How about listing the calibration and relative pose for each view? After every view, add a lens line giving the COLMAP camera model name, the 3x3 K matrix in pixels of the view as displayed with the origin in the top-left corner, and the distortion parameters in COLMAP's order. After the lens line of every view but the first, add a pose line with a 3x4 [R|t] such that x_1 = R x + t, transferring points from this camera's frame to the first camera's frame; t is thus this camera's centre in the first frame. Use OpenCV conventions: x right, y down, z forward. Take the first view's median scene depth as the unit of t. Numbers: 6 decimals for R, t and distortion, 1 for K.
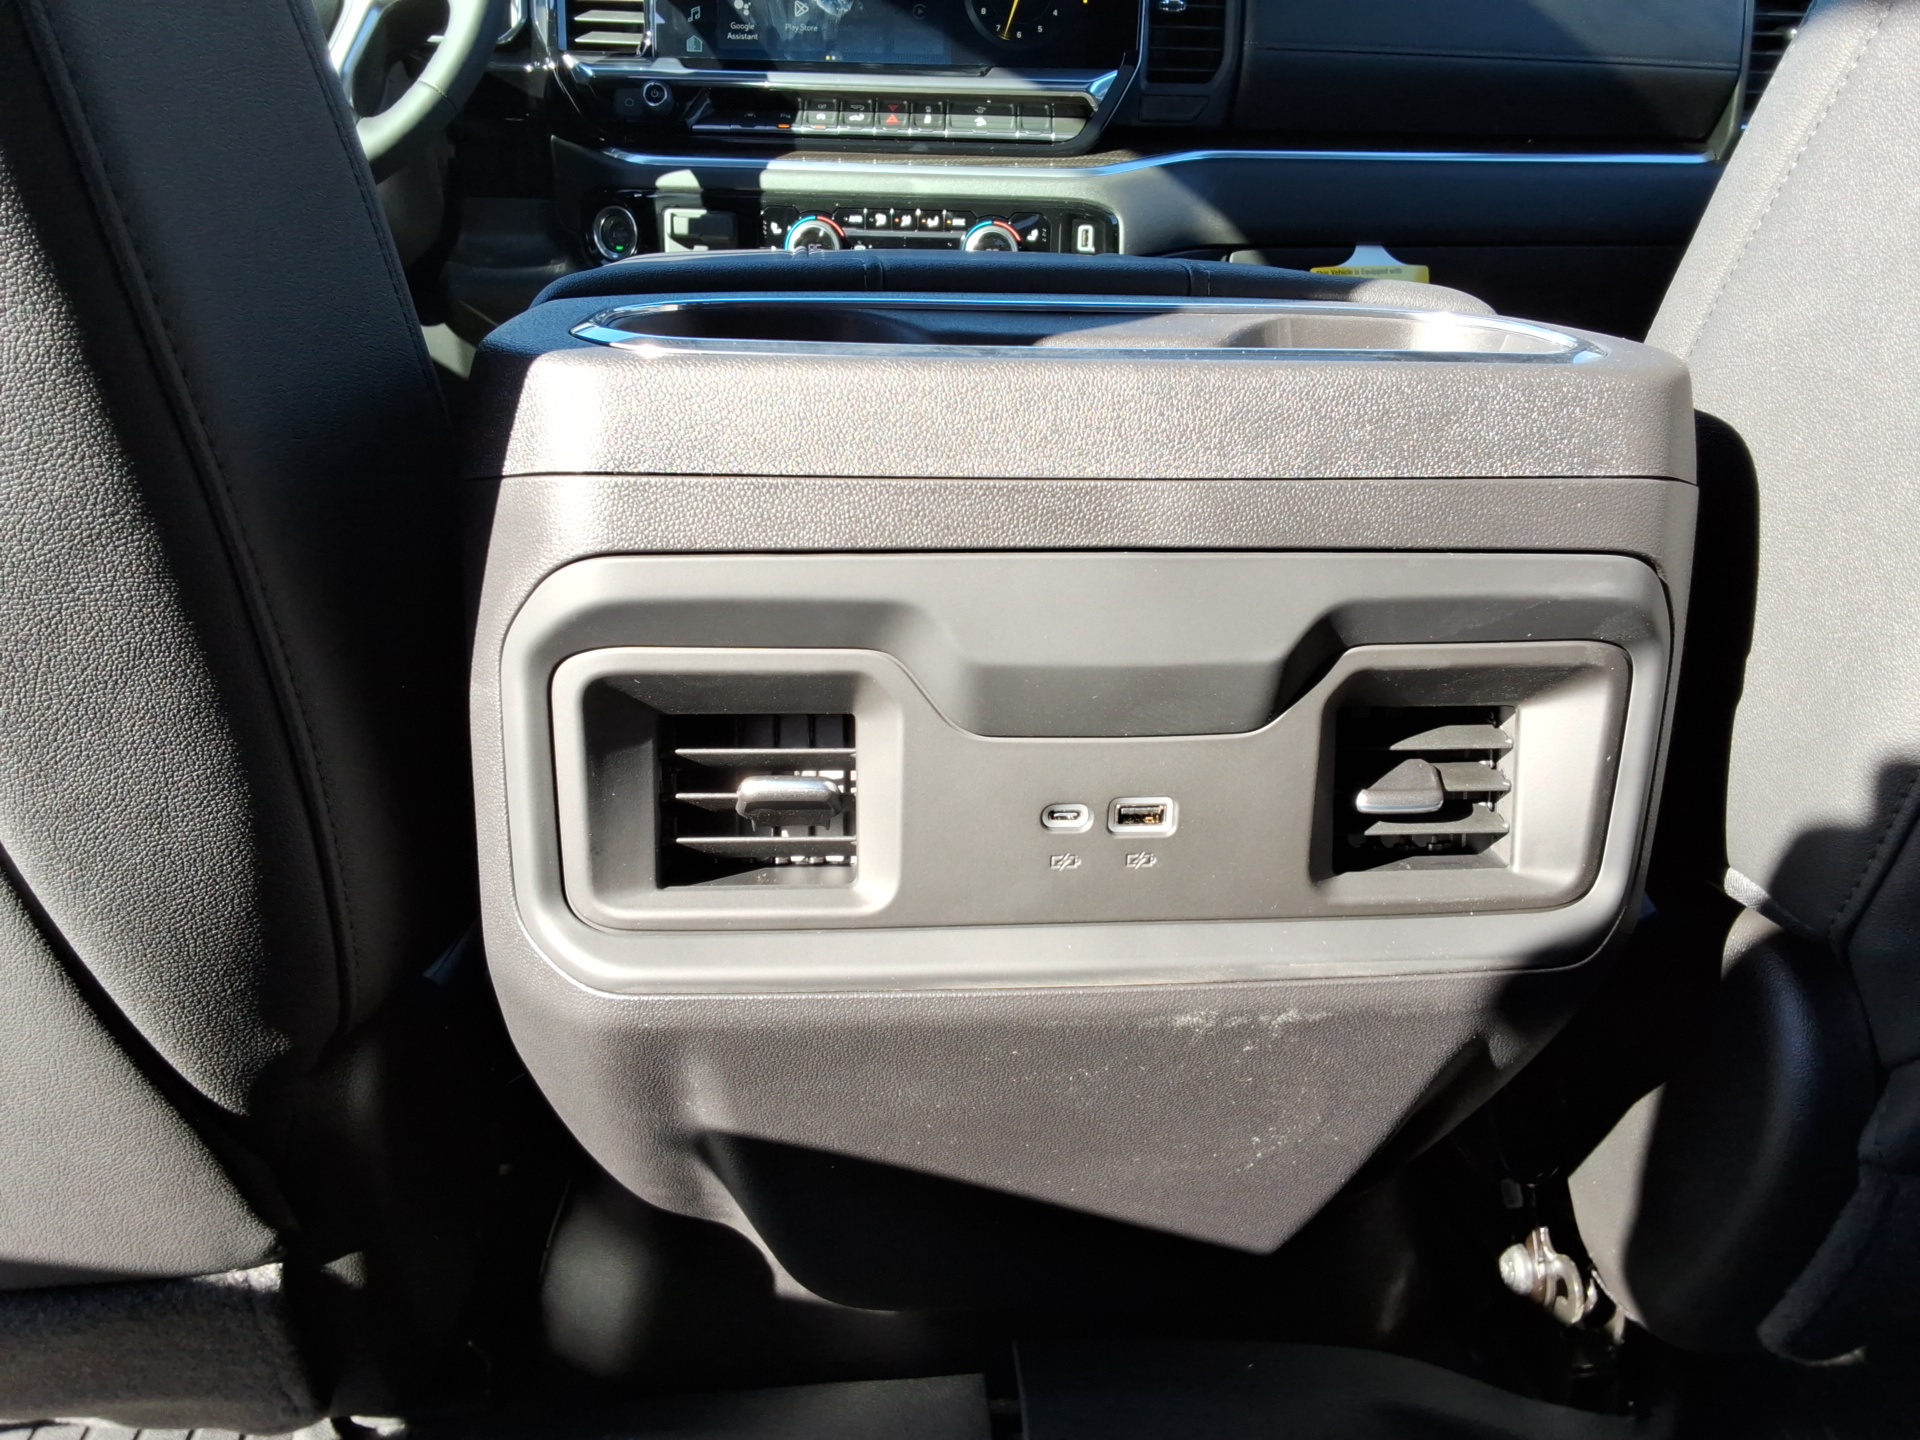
lens RADIAL K [[1522.9, 0, 980.4], [0, 1522.9, 714.2], [0, 0, 1]] dist [0.109470, -0.165813]
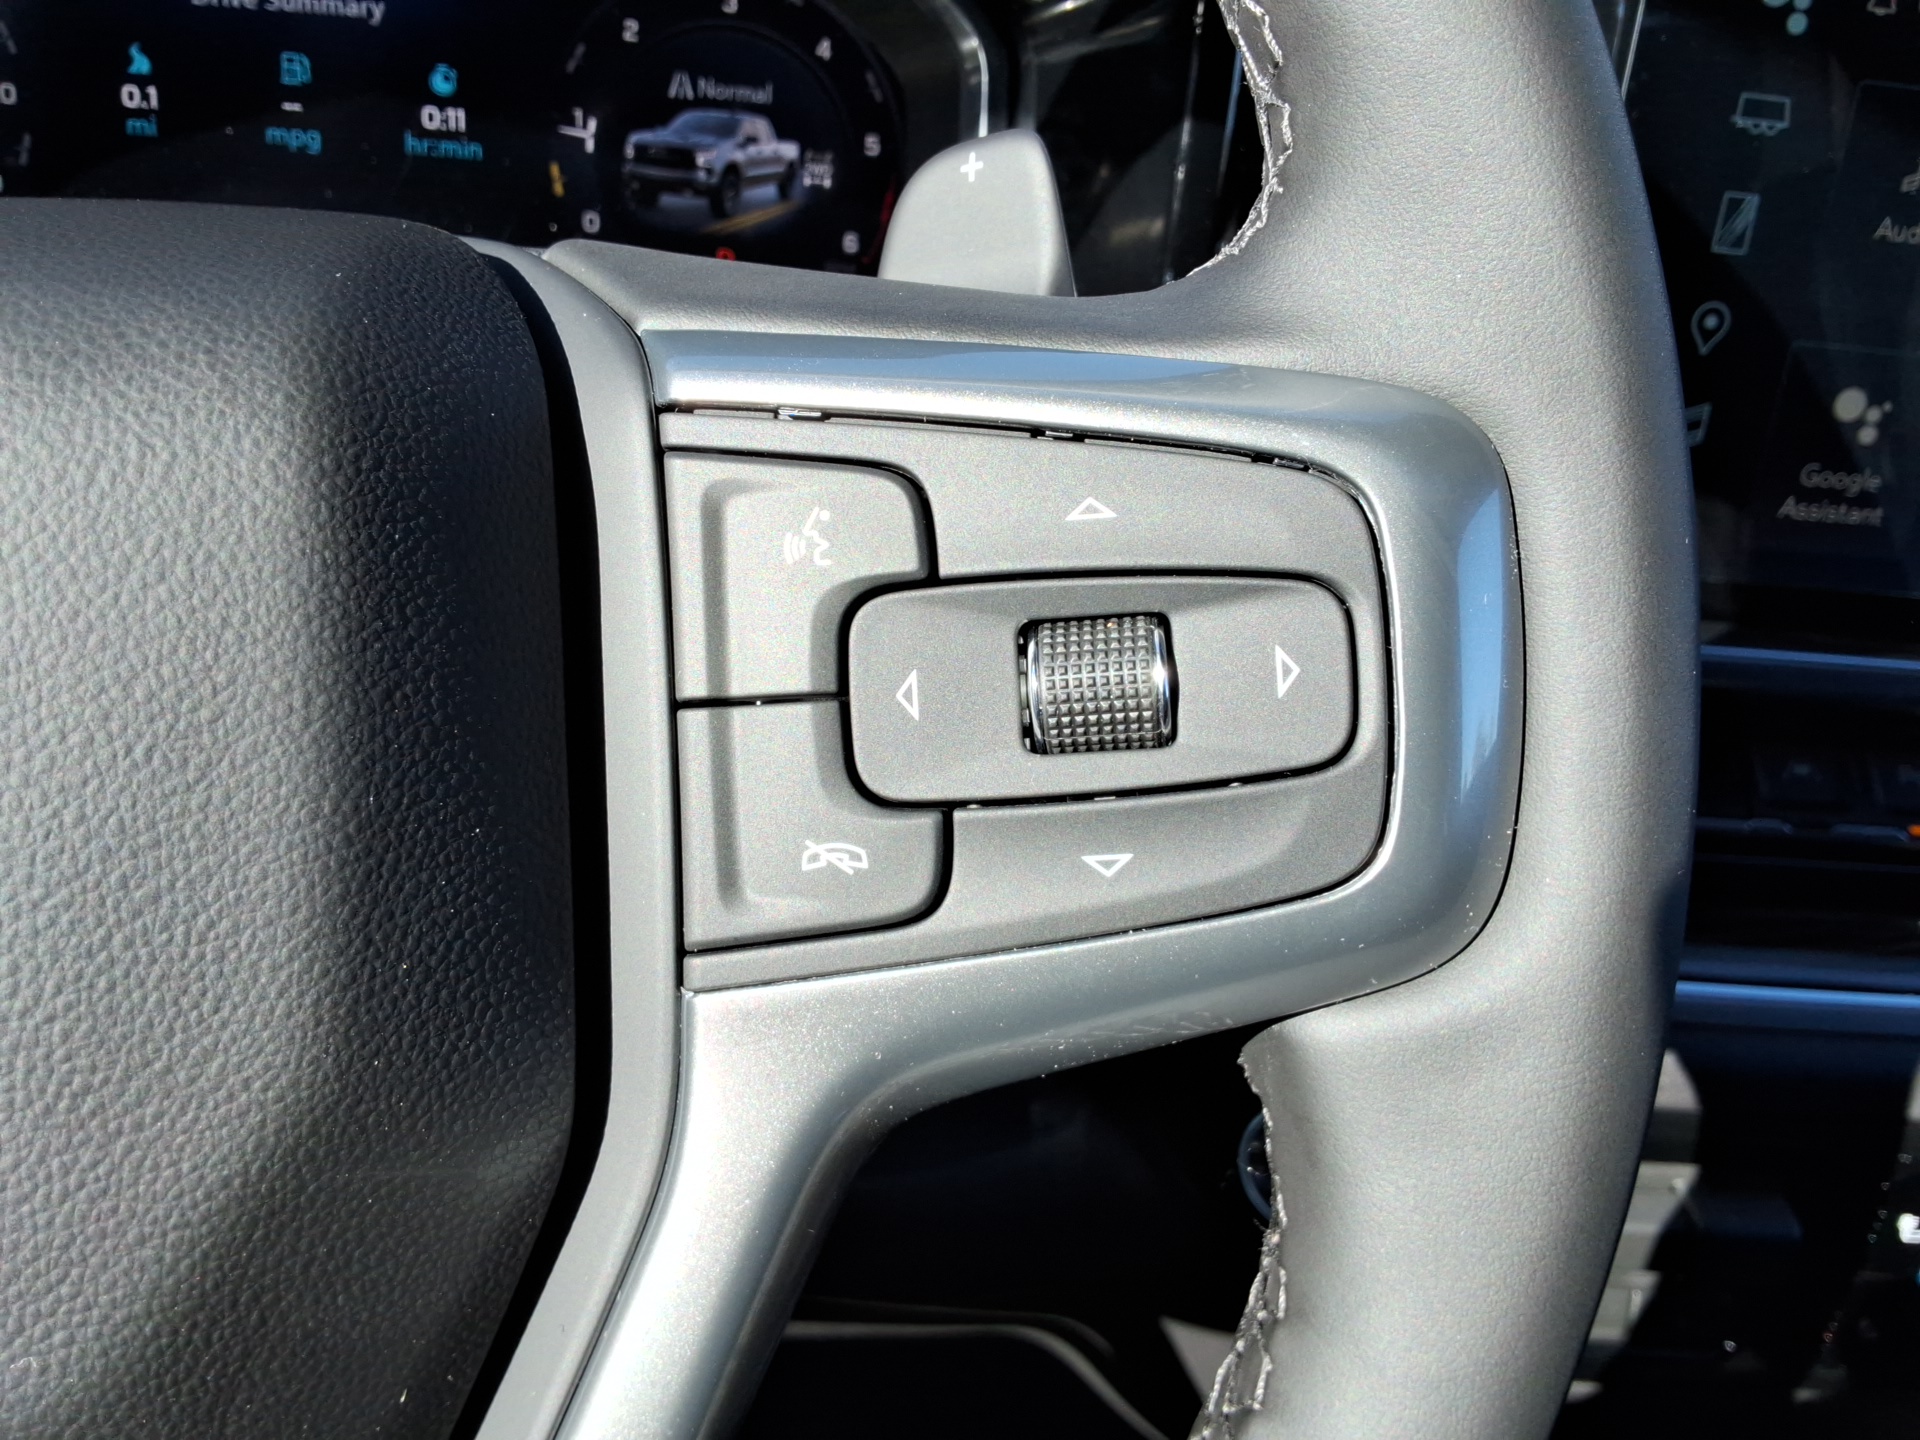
lens RADIAL K [[1522.9, 0, 962.6], [0, 1522.9, 745.9], [0, 0, 1]] dist [0.109470, -0.165813]
pose [[0.996592, 0.038634, 0.072879, -0.331245], [-0.051515, 0.981555, 0.184109, -0.441907], [-0.064422, -0.187236, 0.980200, 0.729467]]
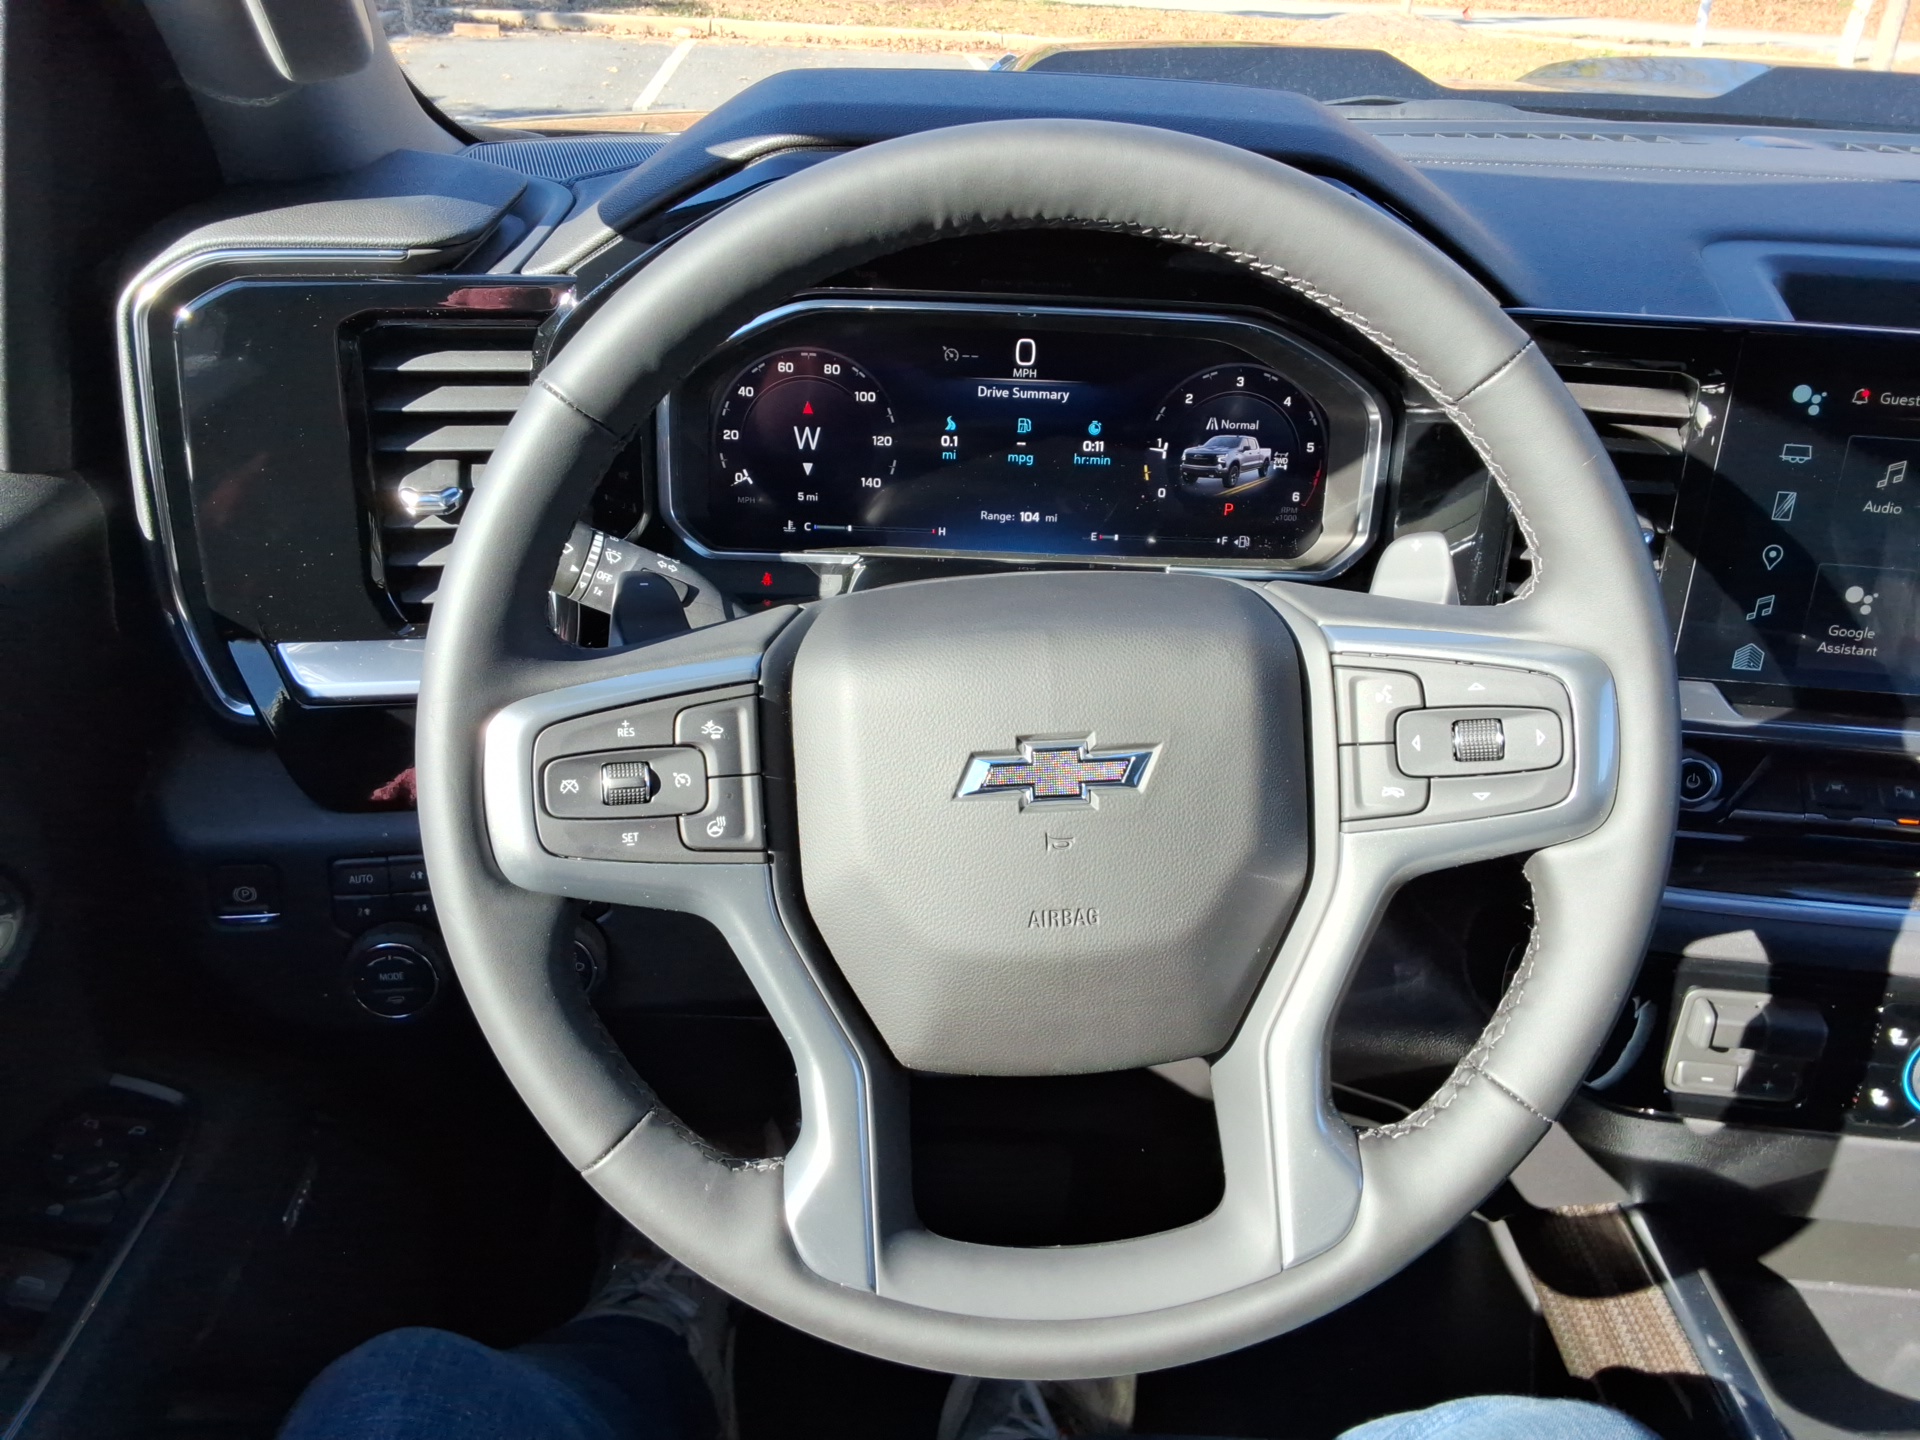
lens RADIAL K [[1522.9, 0, 964.8], [0, 1522.9, 723.8], [0, 0, 1]] dist [0.109470, -0.165813]
pose [[0.995191, 0.053476, -0.082066, -0.410171], [-0.040354, 0.987254, 0.153952, -0.484252], [0.089253, -0.149900, 0.984664, 0.451189]]
